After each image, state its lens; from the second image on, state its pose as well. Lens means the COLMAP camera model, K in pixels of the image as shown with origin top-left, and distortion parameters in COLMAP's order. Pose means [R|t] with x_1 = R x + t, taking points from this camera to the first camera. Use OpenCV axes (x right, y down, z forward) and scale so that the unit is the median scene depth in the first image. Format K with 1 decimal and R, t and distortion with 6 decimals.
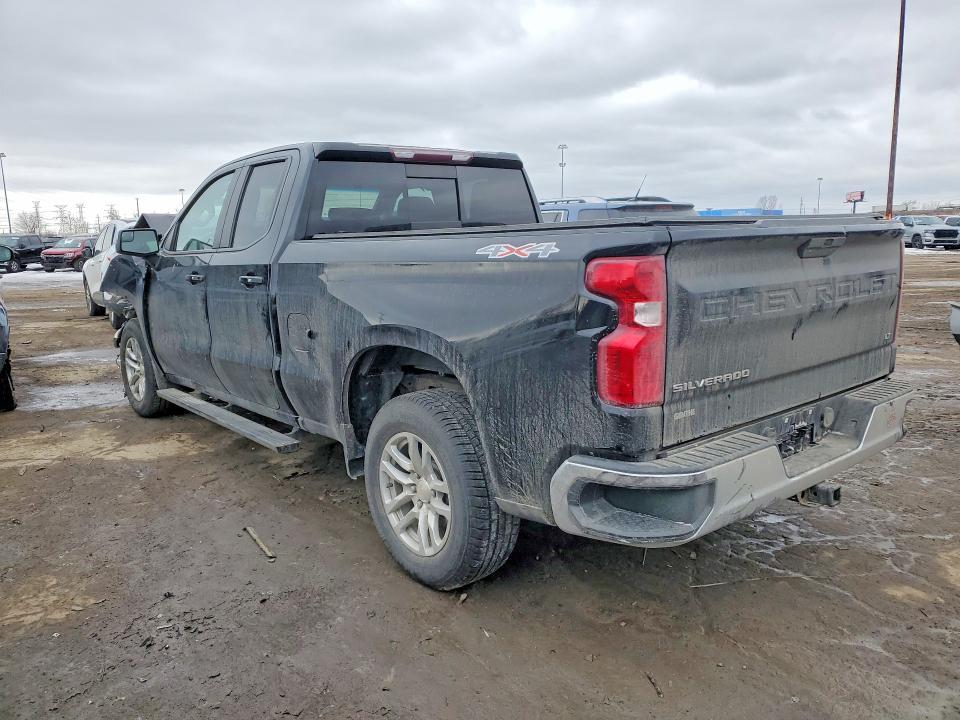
lens RADIAL K [[743.1, 0, 465.1], [0, 743.1, 362.6], [0, 0, 1]] dist [0.040910, -0.005289]
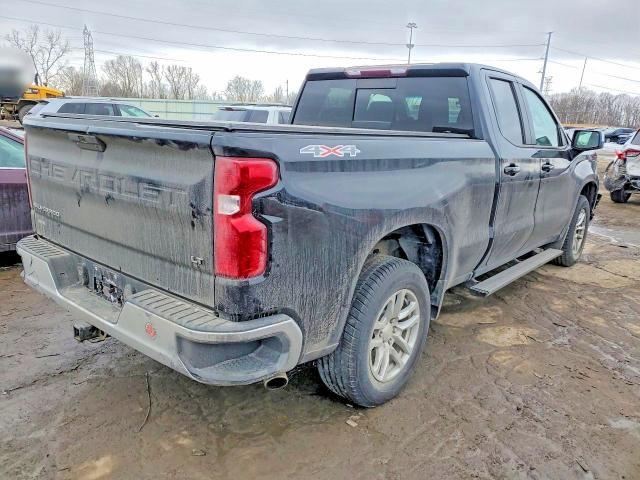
lens RADIAL K [[495.4, 0, 310.1], [0, 495.4, 241.7], [0, 0, 1]] dist [0.040910, -0.005289]
pose [[0.174078, 0.267707, -0.947644, 1.480276], [-0.219796, 0.948623, 0.227607, -0.287751], [0.959889, 0.168667, 0.223975, 1.280486]]
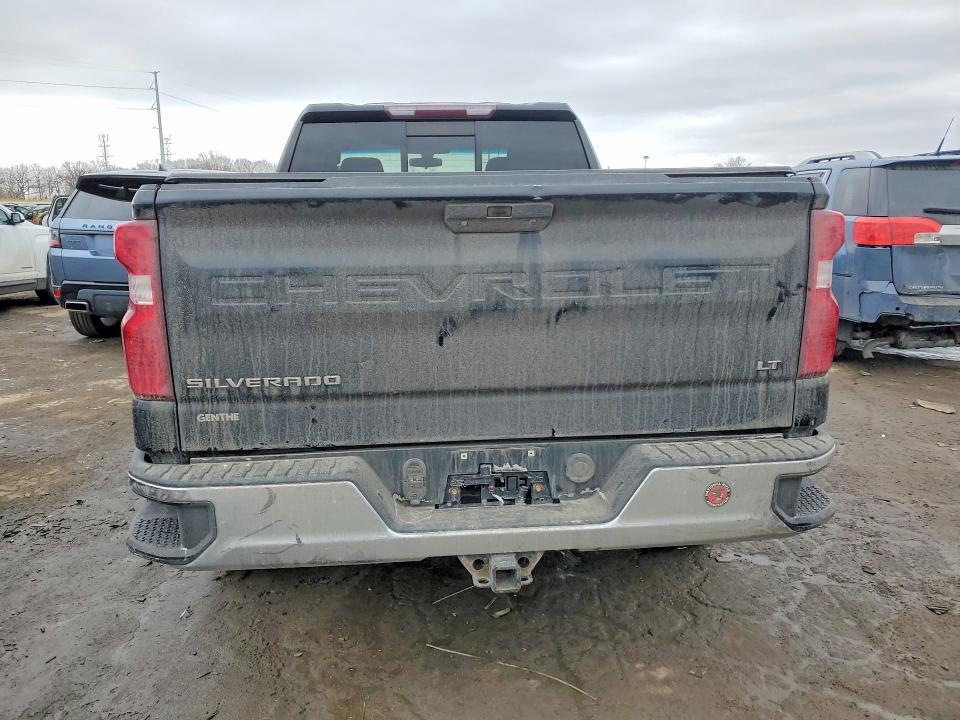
lens RADIAL K [[743.4, 0, 459.9], [0, 743.4, 346.3], [0, 0, 1]] dist [0.029176, -0.004838]
pose [[0.825730, 0.118504, -0.551478, 0.892851], [-0.105690, 0.992871, 0.055102, -0.075616], [0.554076, 0.012787, 0.832368, 0.438292]]
